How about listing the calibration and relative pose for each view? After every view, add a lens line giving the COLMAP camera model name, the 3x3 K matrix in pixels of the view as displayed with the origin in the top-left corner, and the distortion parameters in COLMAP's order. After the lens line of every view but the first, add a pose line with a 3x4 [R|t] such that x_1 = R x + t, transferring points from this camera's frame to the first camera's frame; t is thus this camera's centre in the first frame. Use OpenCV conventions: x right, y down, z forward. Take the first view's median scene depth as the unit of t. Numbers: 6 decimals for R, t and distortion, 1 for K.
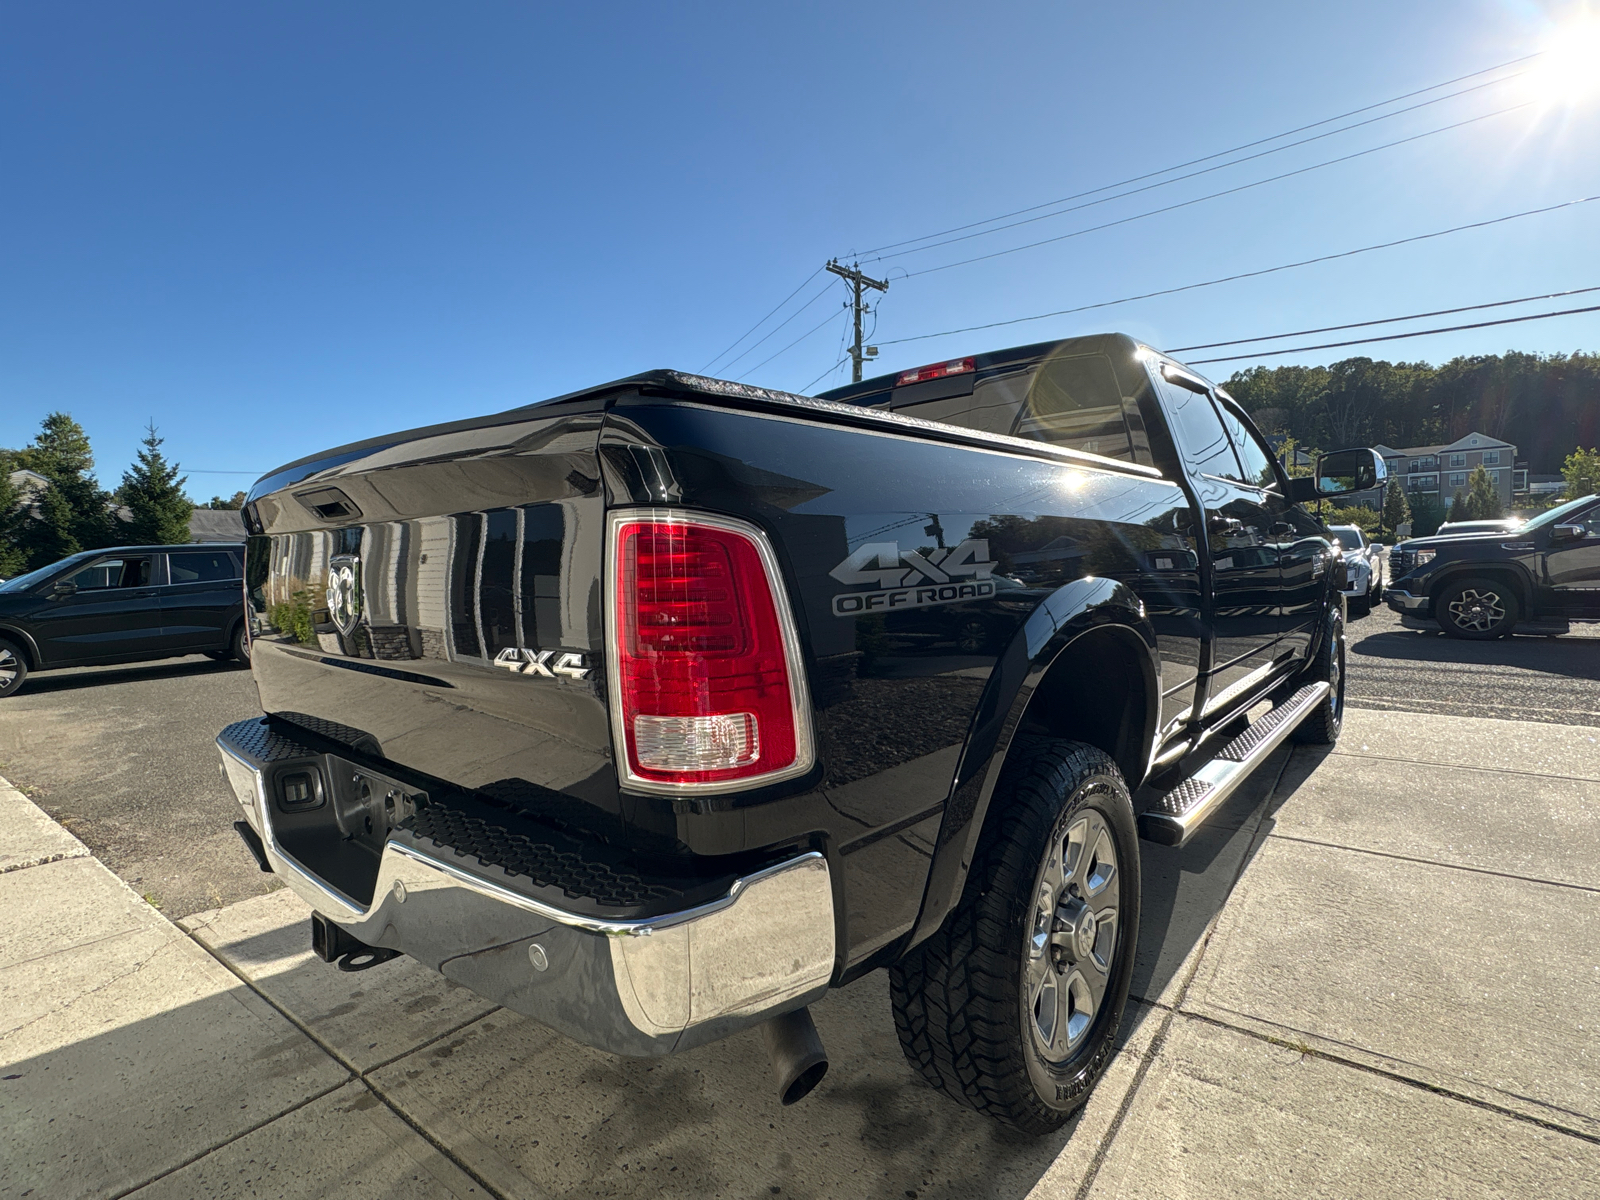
lens RADIAL K [[783.5, 0, 797.3], [0, 783.5, 599.8], [0, 0, 1]] dist [0.000952, -0.000590]
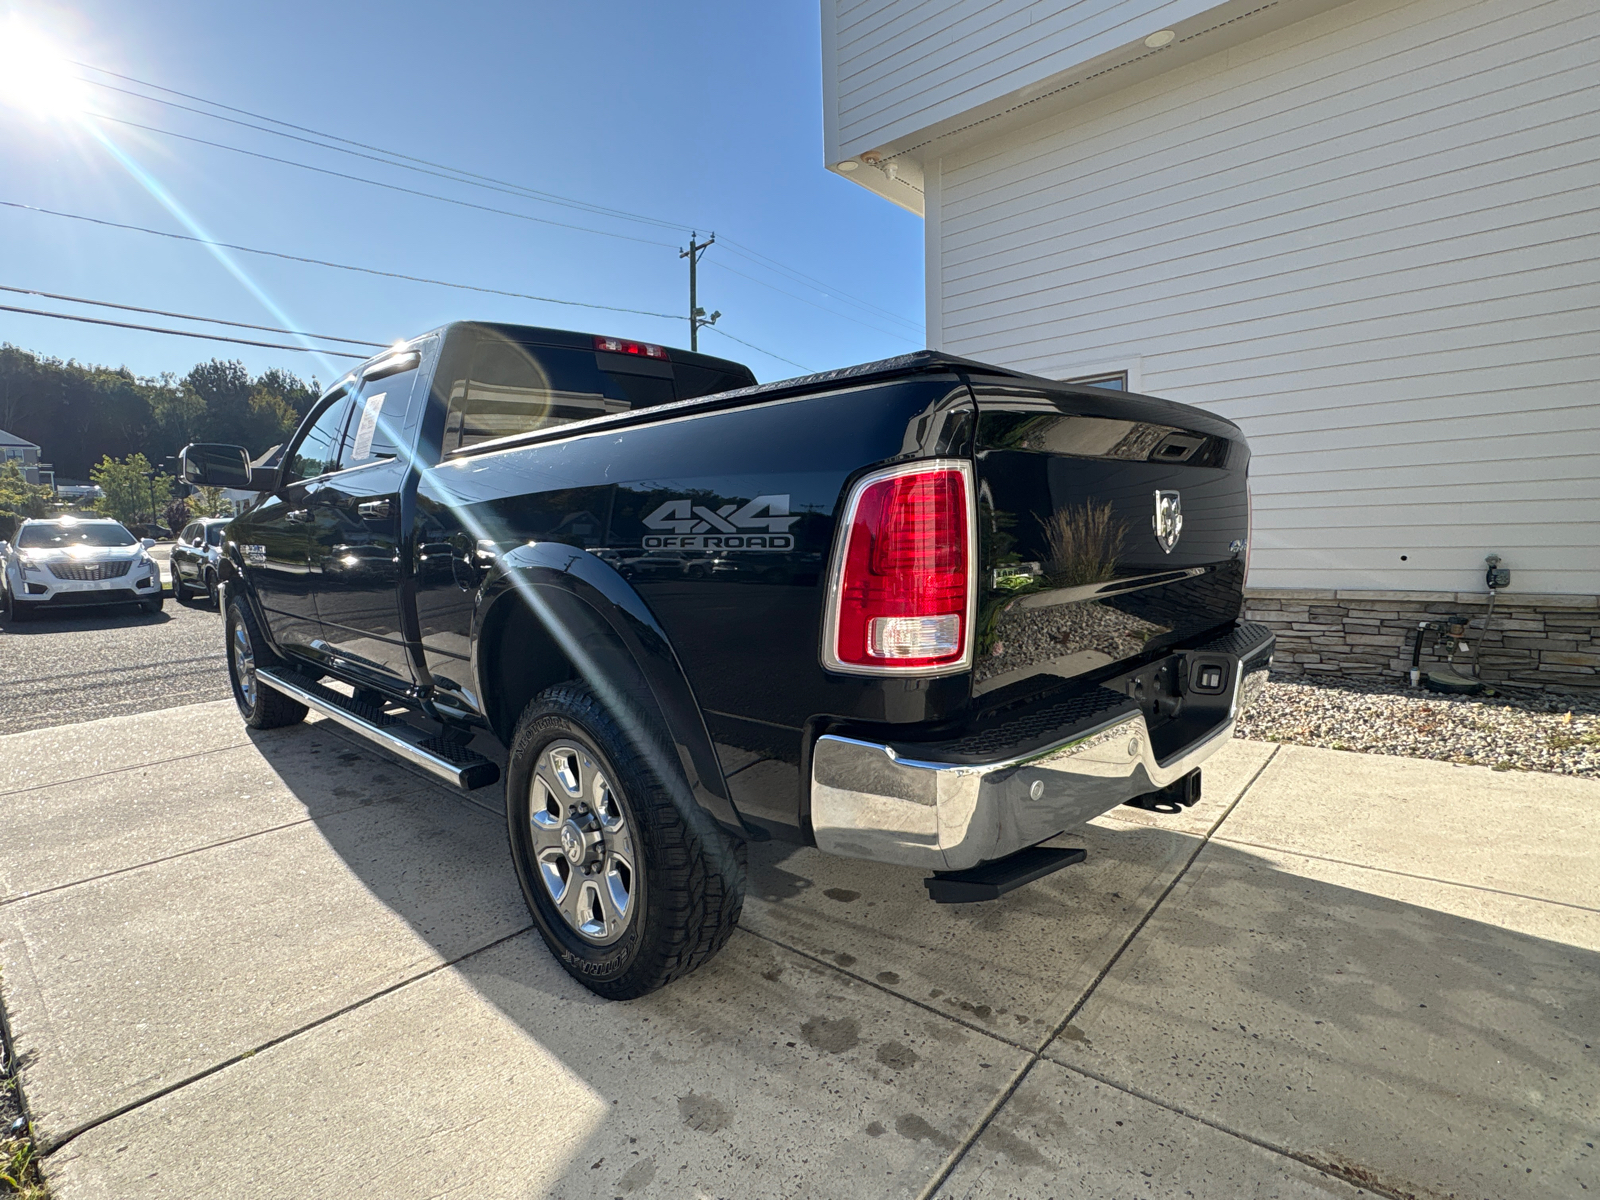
lens RADIAL K [[783.5, 0, 796.9], [0, 783.5, 597.0], [0, 0, 1]] dist [0.000952, -0.000590]
pose [[0.050442, -0.071720, 0.996148, -0.098060], [0.079334, 0.994554, 0.067588, -0.000861], [-0.995571, 0.075620, 0.055857, 0.080319]]
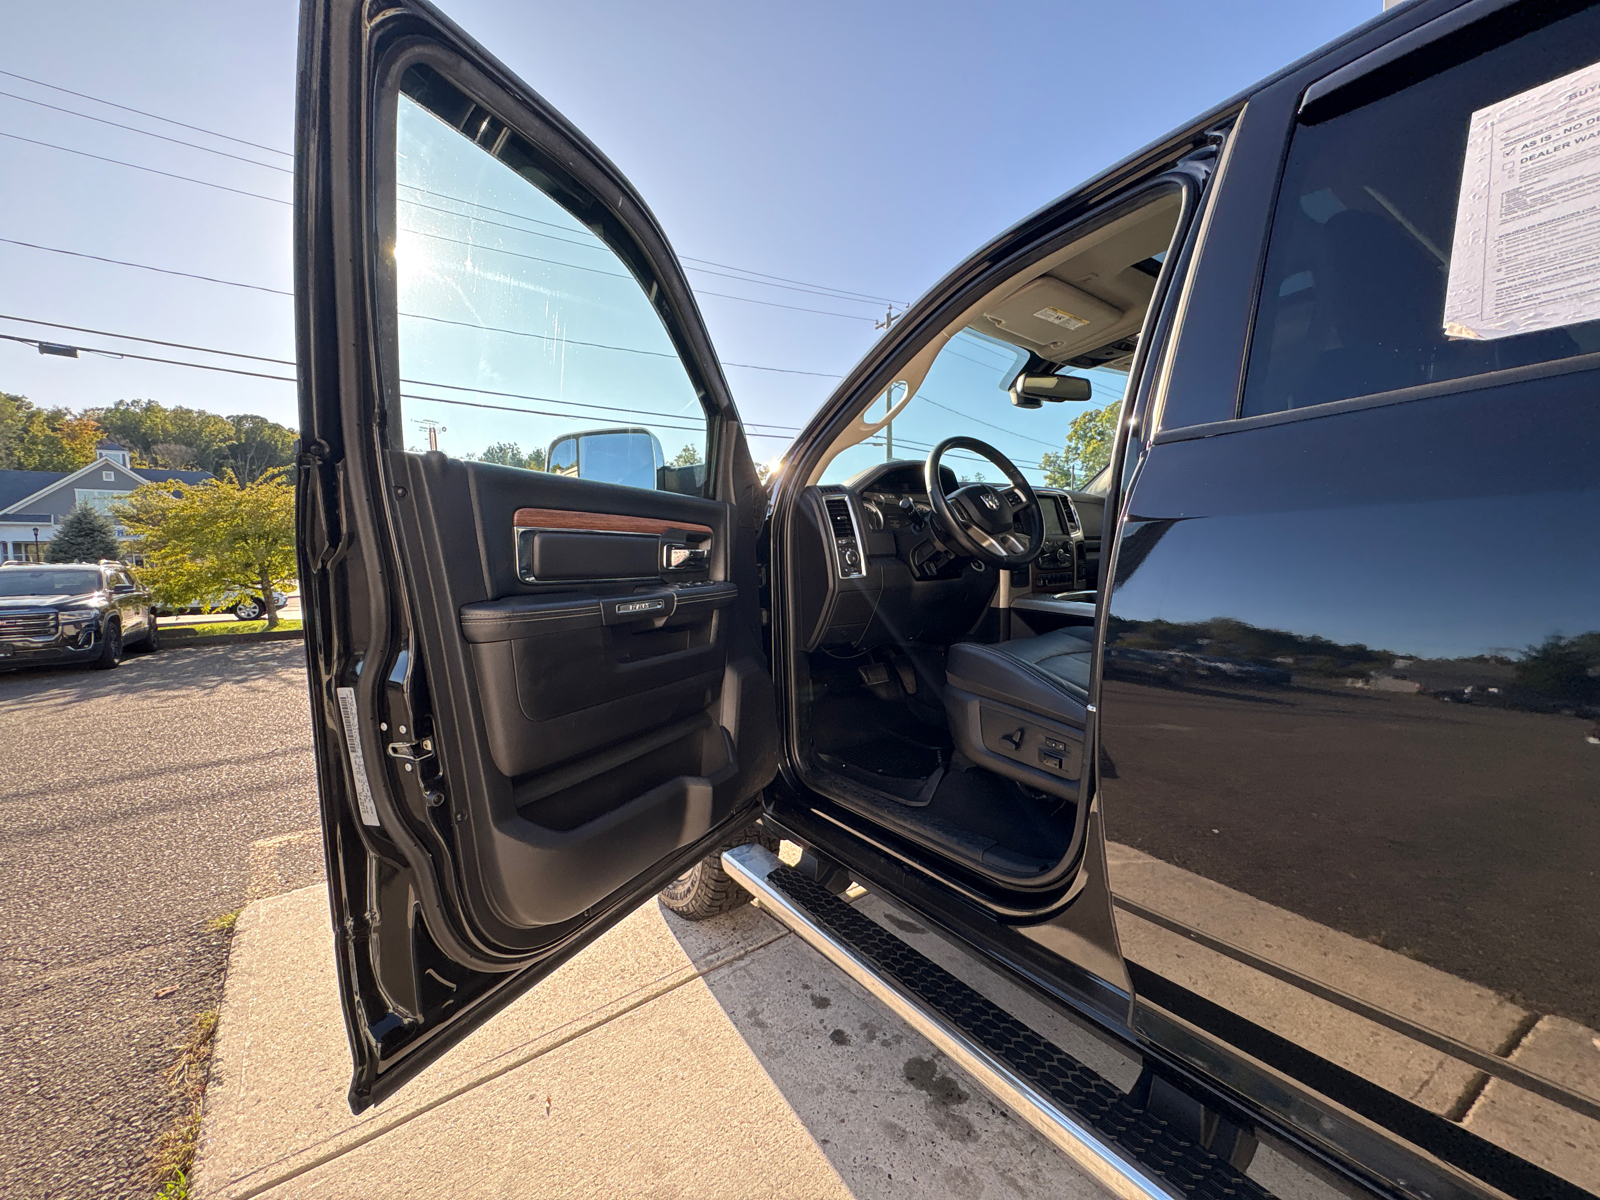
lens RADIAL K [[640.0, 0, 793.7], [0, 640.0, 597.3], [0, 0, 1]] dist [-0.000009, 0.000025]
pose [[0.248212, -0.032613, 0.968156, -0.015139], [0.072365, 0.997265, 0.015041, -0.011011], [-0.965999, 0.066327, 0.249894, 0.167207]]
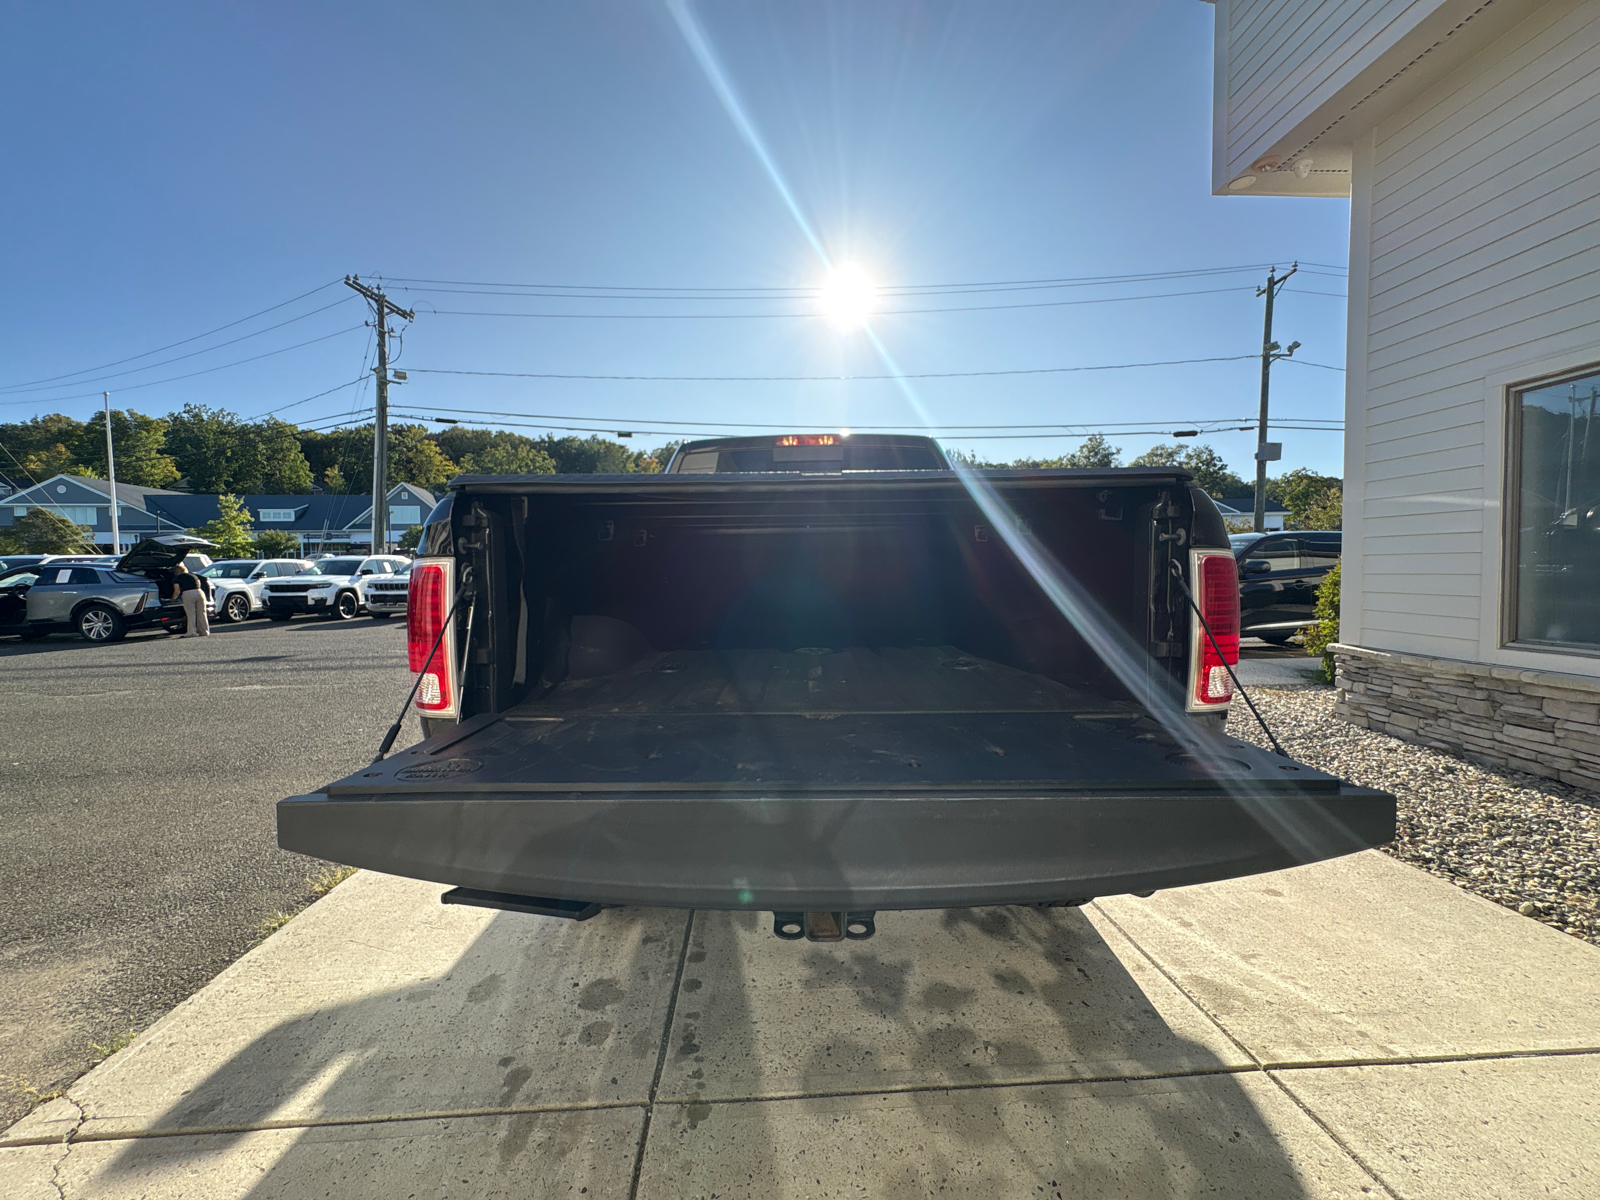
lens RADIAL K [[640.0, 0, 798.6], [0, 640.0, 597.7], [0, 0, 1]] dist [-0.000009, 0.000025]
pose [[0.758053, -0.016821, 0.651976, -0.062642], [0.028199, 0.999578, -0.006997, -0.000799], [-0.651583, 0.023689, 0.758207, 0.017537]]
